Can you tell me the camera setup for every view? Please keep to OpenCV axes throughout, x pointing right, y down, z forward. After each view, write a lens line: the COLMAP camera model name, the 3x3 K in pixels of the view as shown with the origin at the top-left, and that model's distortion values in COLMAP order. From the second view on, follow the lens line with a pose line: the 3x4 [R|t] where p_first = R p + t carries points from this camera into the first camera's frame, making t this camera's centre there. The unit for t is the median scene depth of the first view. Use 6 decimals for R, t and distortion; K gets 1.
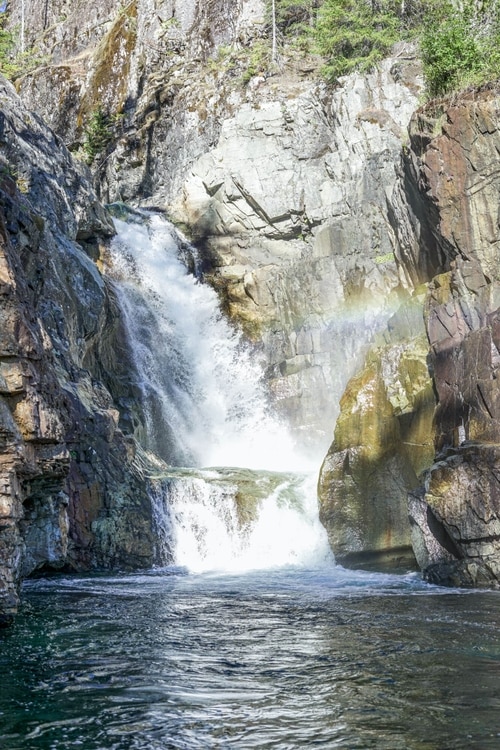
lens RADIAL K [[1059.2, 0, 250.0], [0, 1059.2, 383.0], [0, 0, 1]] dist [-0.016282, 0.005217]
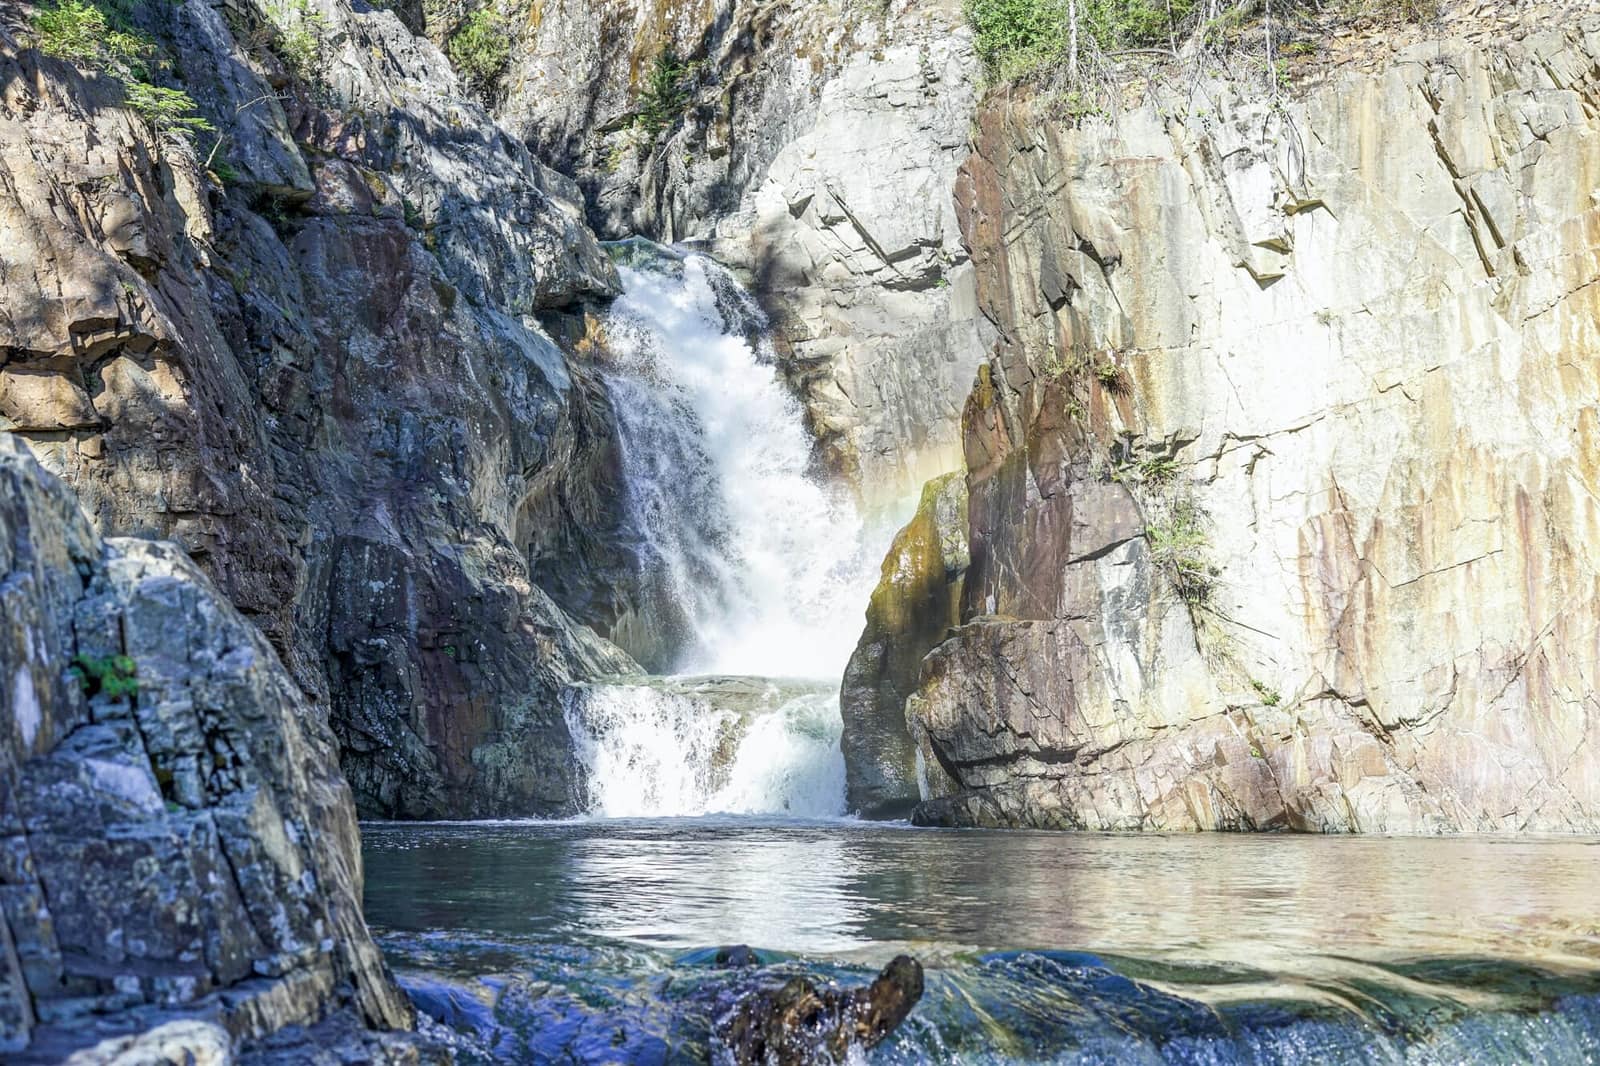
lens RADIAL K [[2259.5, 0, 800.0], [0, 2259.5, 533.0], [0, 0, 1]] dist [-0.016282, 0.005217]
pose [[0.986085, -0.022996, -0.164644, 0.174617], [0.021956, 0.999726, -0.008136, 0.005579], [0.164785, 0.004408, 0.986320, -0.228074]]
